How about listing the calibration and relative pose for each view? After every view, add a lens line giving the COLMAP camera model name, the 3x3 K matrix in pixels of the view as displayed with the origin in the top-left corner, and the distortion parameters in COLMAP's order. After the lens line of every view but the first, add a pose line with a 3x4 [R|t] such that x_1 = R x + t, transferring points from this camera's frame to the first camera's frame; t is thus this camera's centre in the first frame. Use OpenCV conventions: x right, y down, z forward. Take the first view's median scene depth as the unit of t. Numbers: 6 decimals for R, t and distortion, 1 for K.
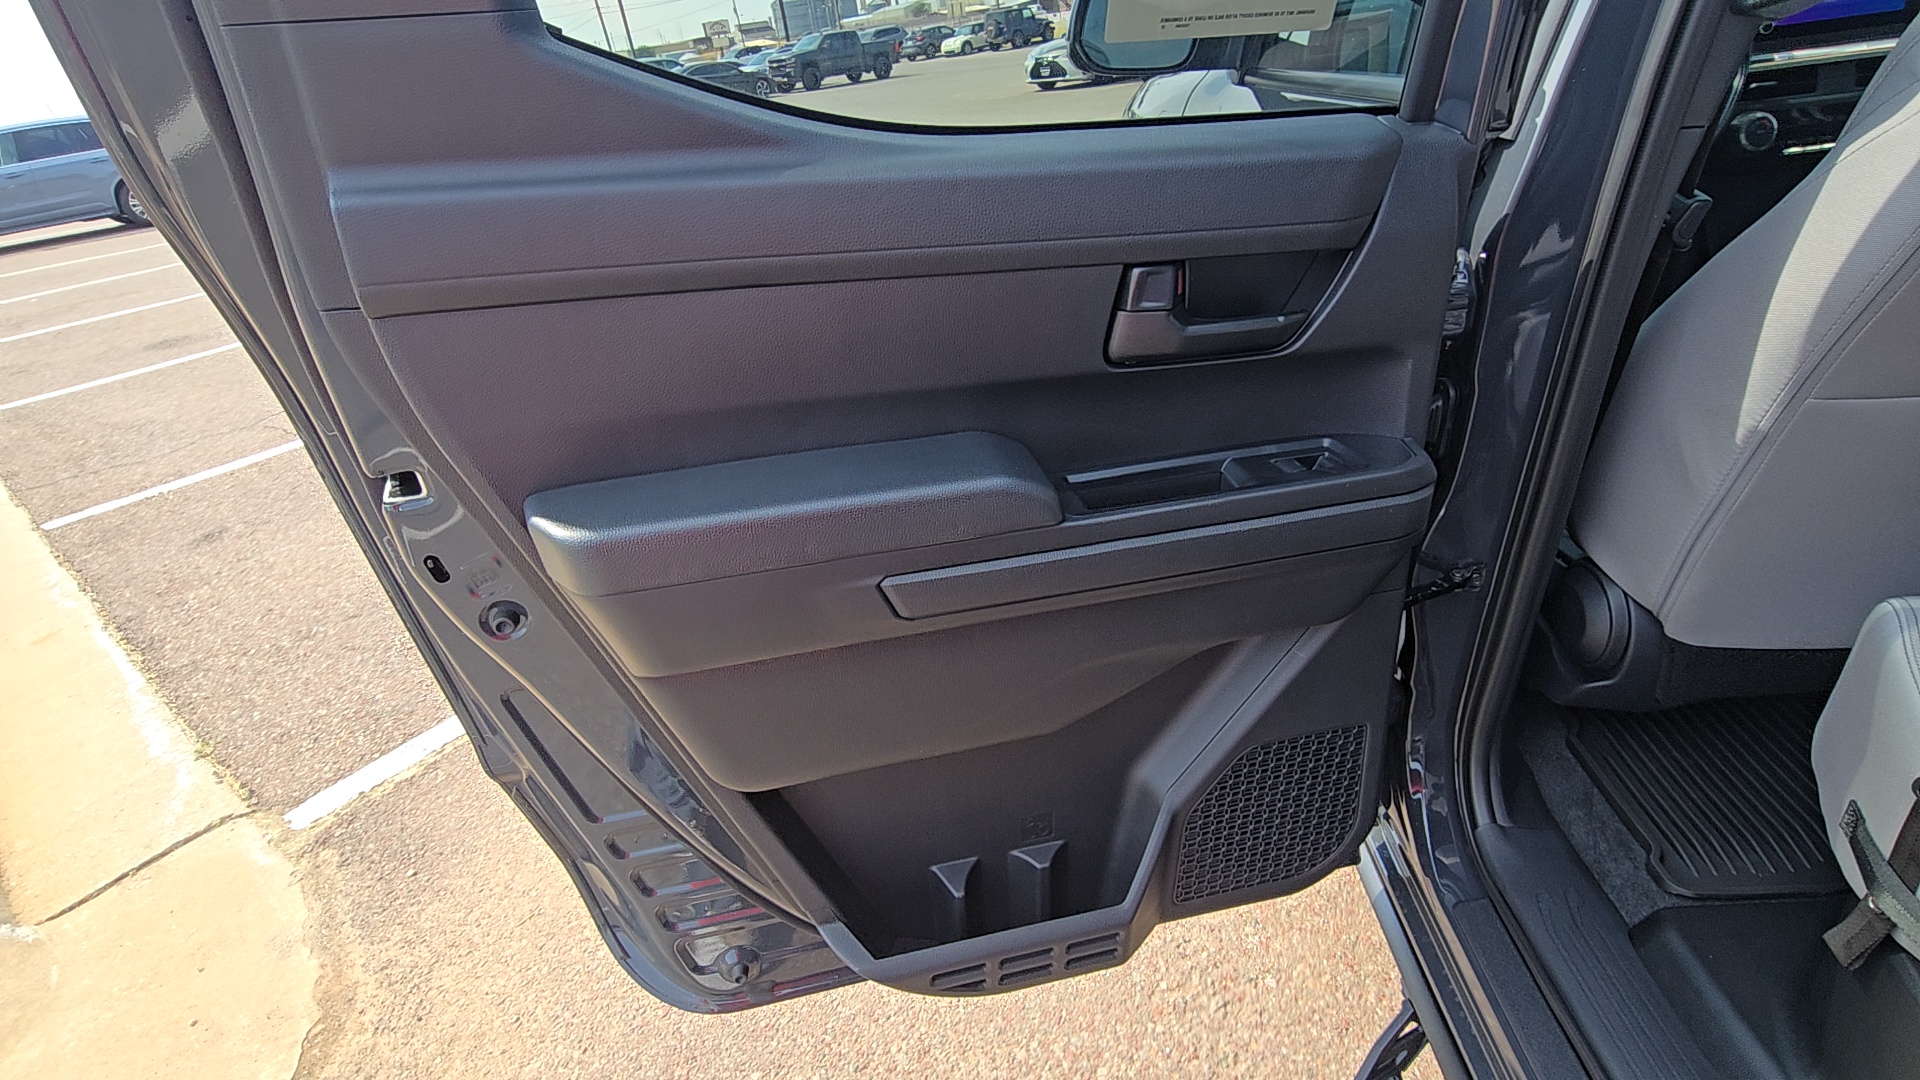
lens RADIAL K [[970.5, 0, 951.3], [0, 970.5, 543.4], [0, 0, 1]] dist [0.000796, -0.000439]
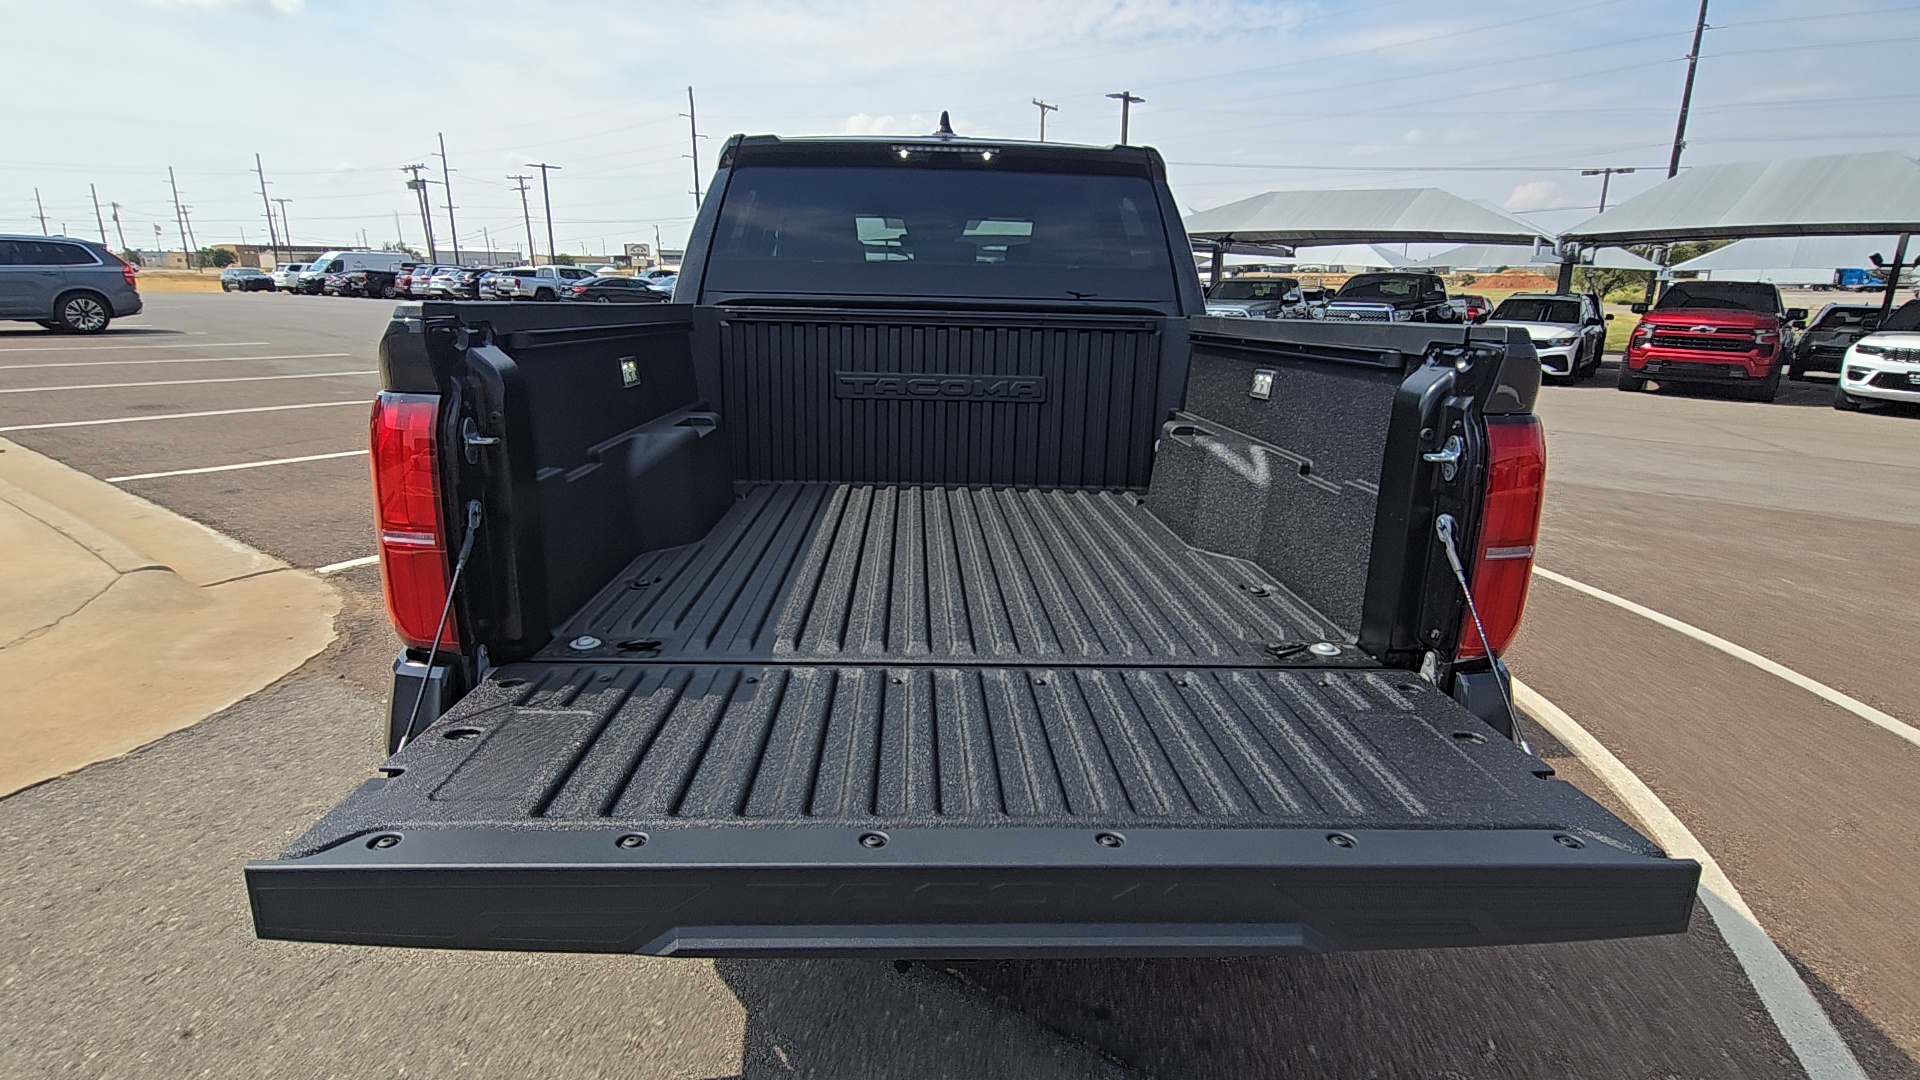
lens RADIAL K [[970.2, 0, 954.0], [0, 970.2, 547.3], [0, 0, 1]] dist [0.001714, 0.000446]
pose [[0.985146, 0.116265, 0.126369, 0.025217], [-0.084562, 0.968970, -0.232264, 0.037375], [-0.149452, 0.218128, 0.964409, -0.077132]]
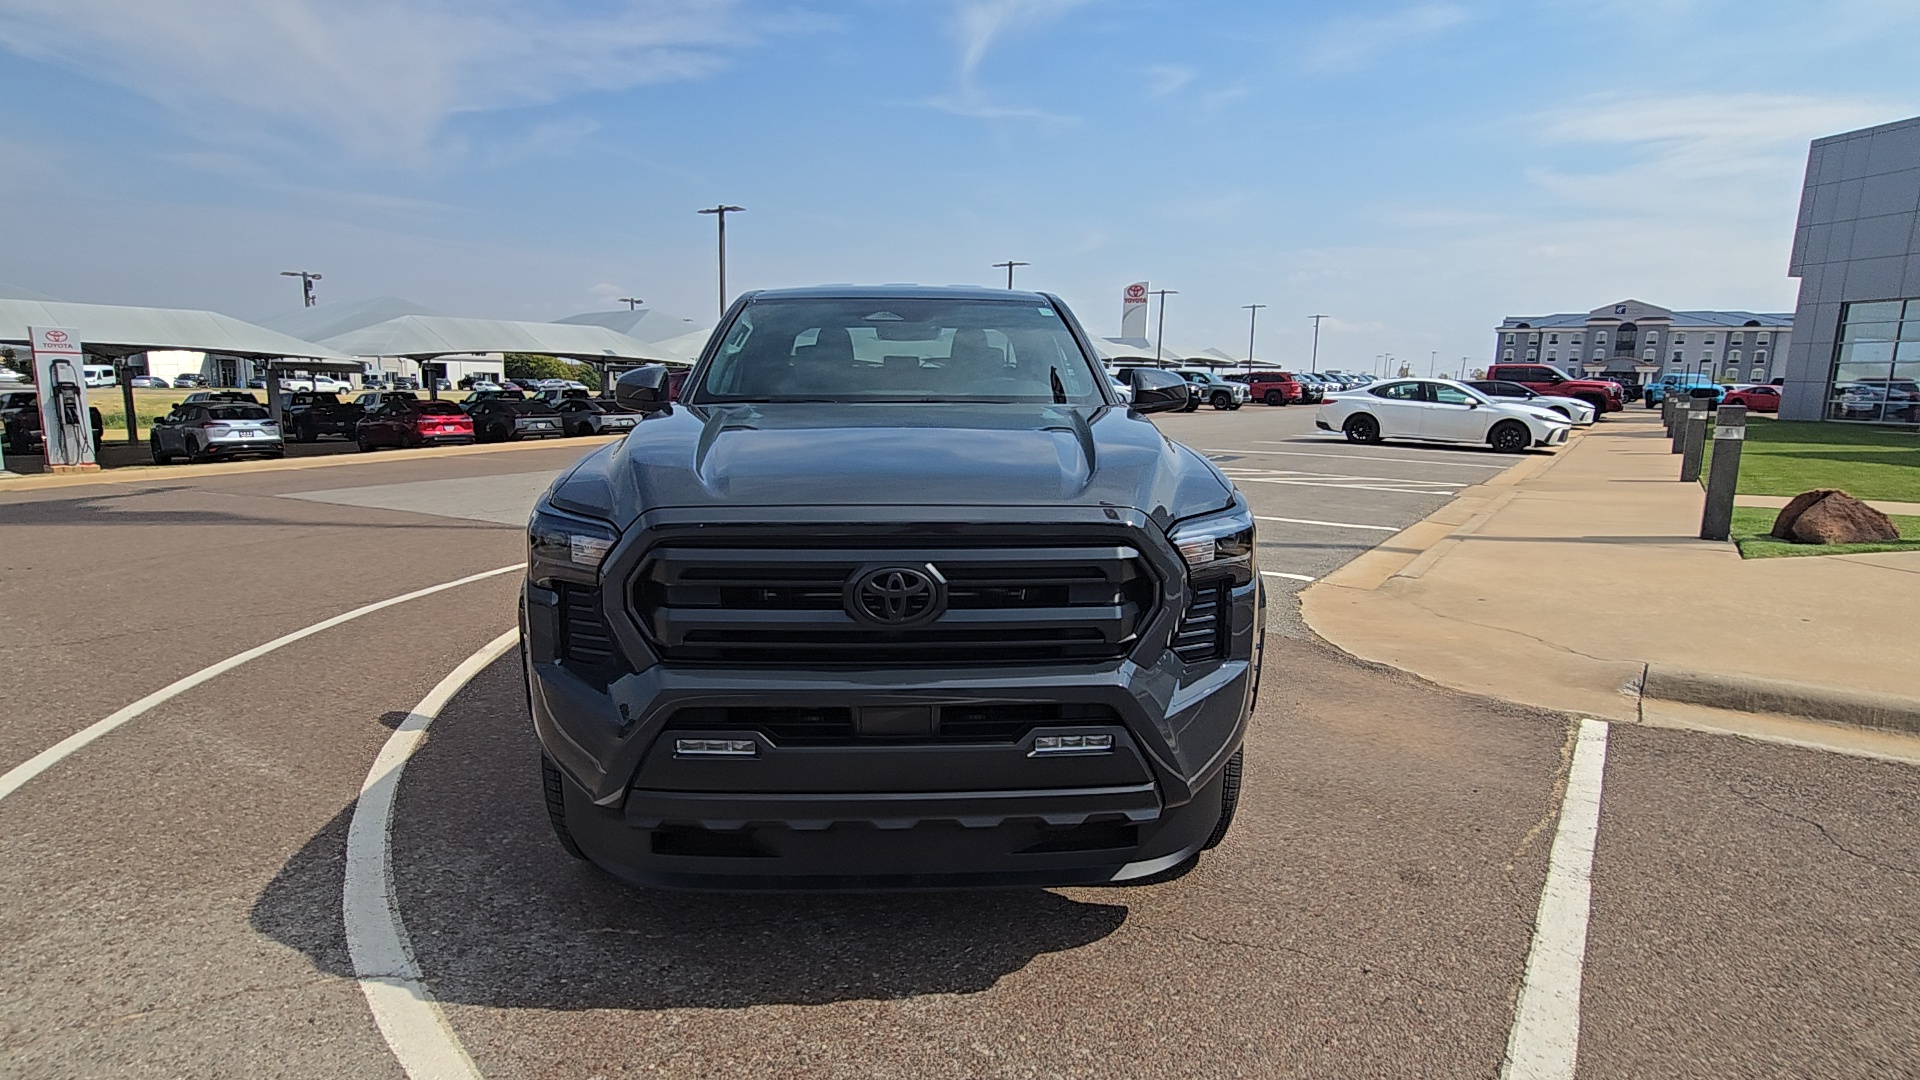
lens RADIAL K [[975.9, 0, 950.0], [0, 975.9, 536.7], [0, 0, 1]] dist [0.003041, 0.000256]
pose [[-0.989195, 0.130224, -0.067337, 0.038345], [0.060901, 0.782821, 0.619260, -0.074422], [0.133355, 0.608468, -0.782294, 0.126550]]
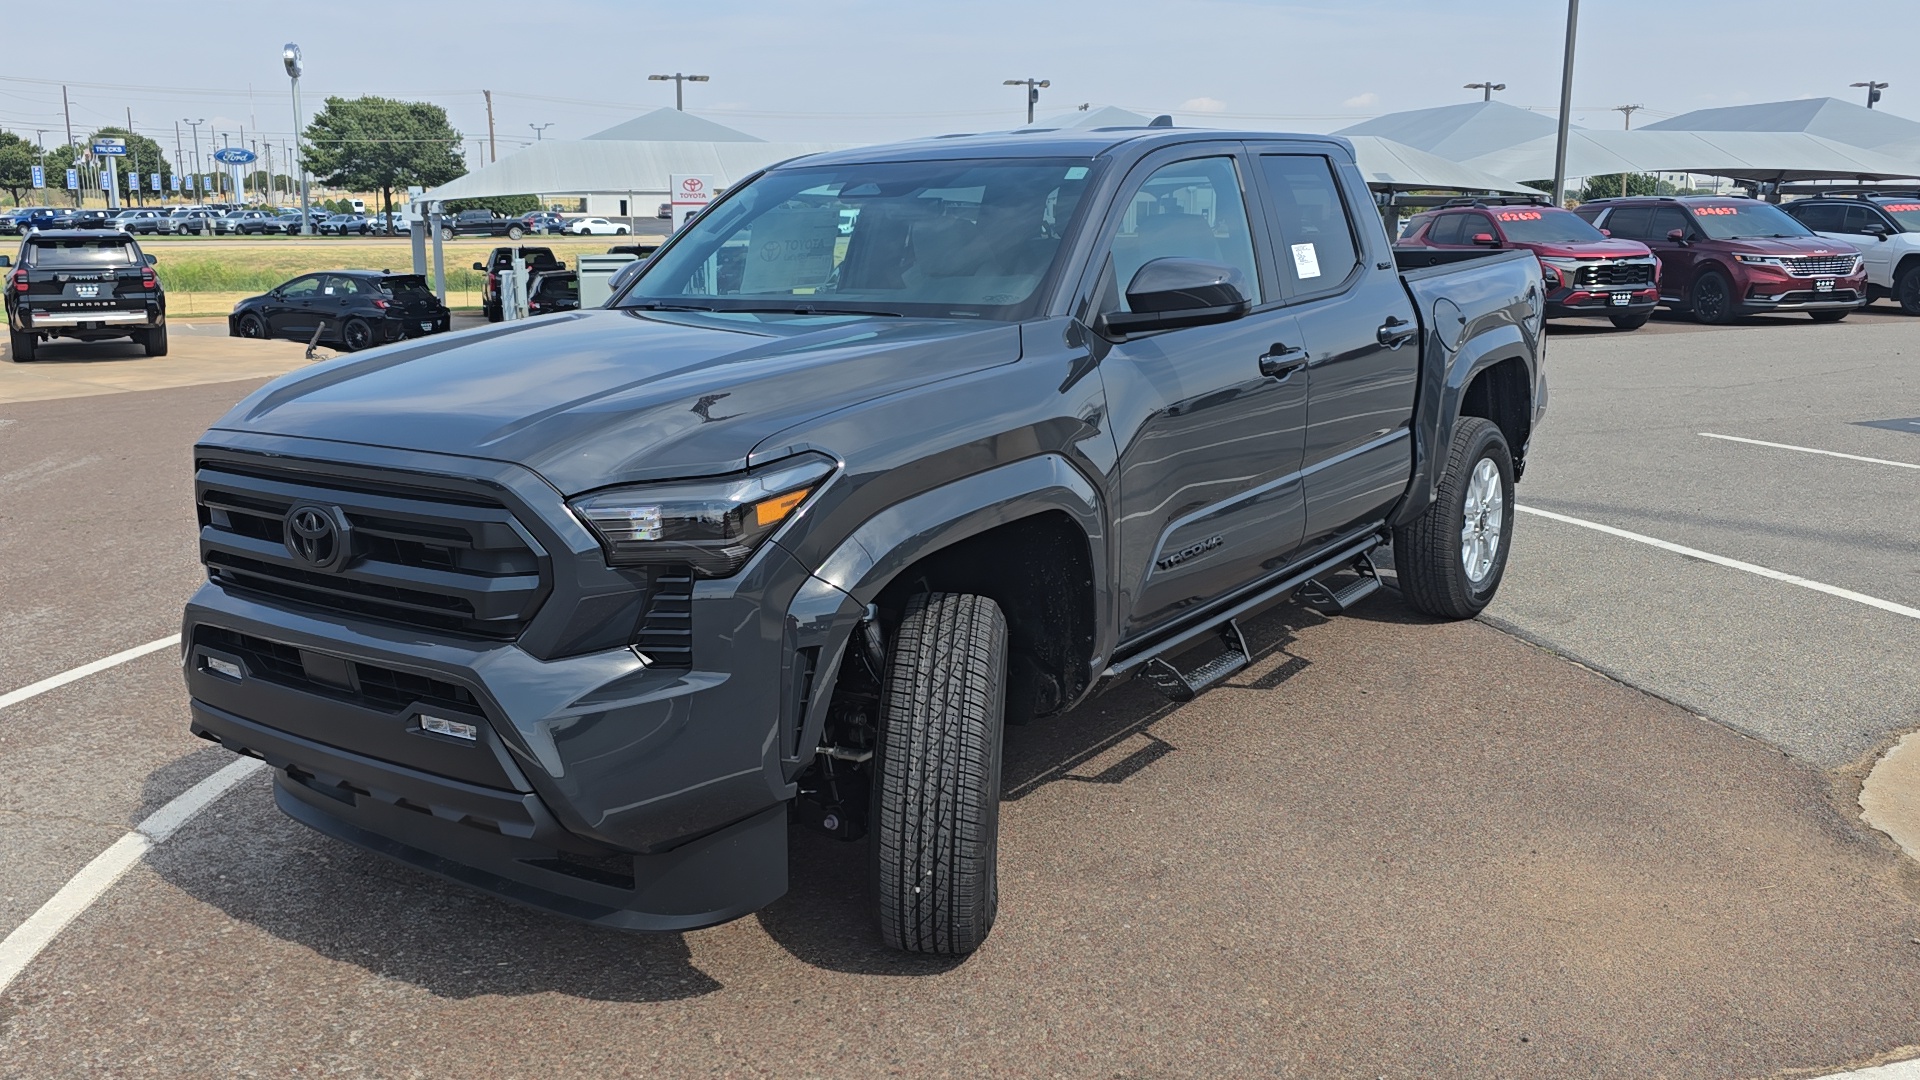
lens RADIAL K [[1595.5, 0, 971.4], [0, 1595.5, 488.8], [0, 0, 1]] dist [0.014306, 0.001463]
pose [[-0.834852, 0.038624, 0.549118, -0.037201], [0.357991, 0.795873, 0.488292, -0.068974], [-0.418168, 0.604231, -0.678263, 0.126718]]
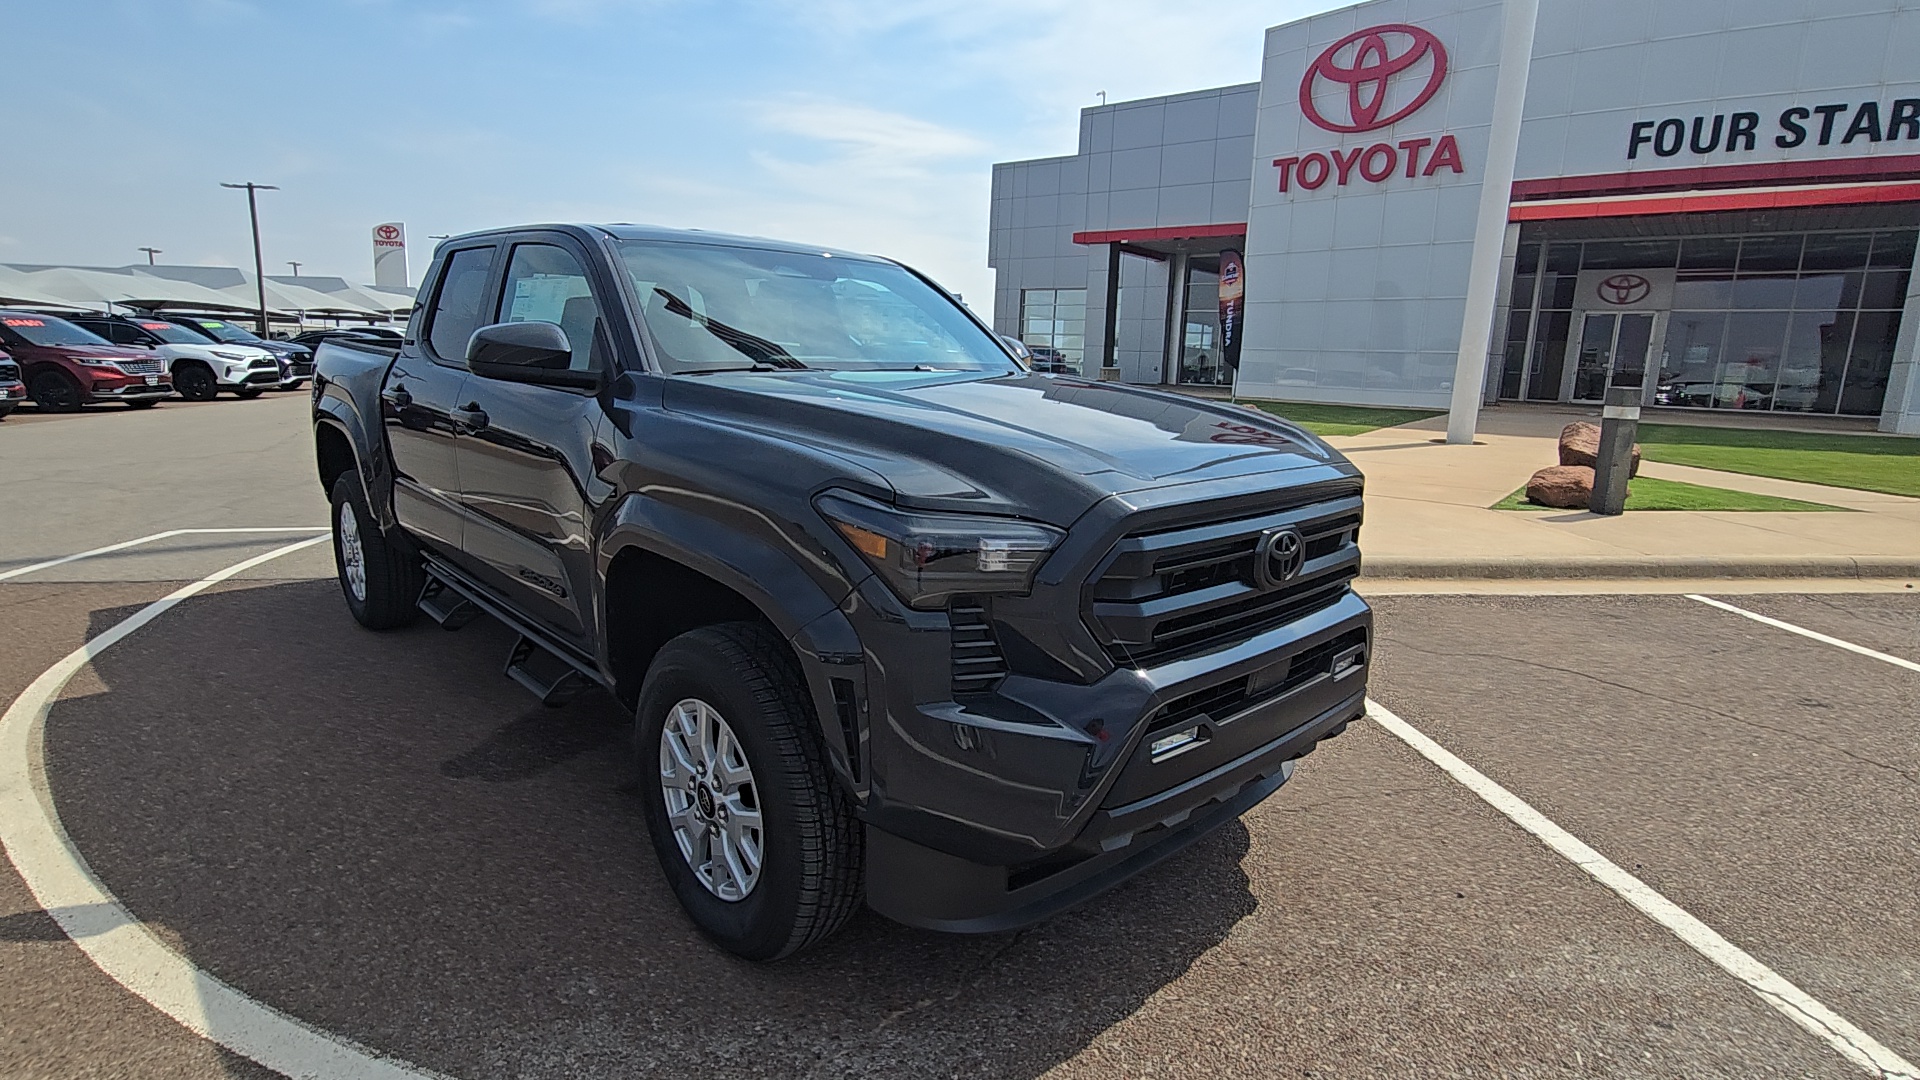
lens RADIAL K [[970.2, 0, 954.0], [0, 970.2, 547.3], [0, 0, 1]] dist [0.001714, 0.000446]
pose [[-0.692801, 0.249388, -0.676633, 0.090513], [-0.287866, 0.764653, 0.576575, -0.066477], [0.661181, 0.594231, -0.457962, 0.098462]]
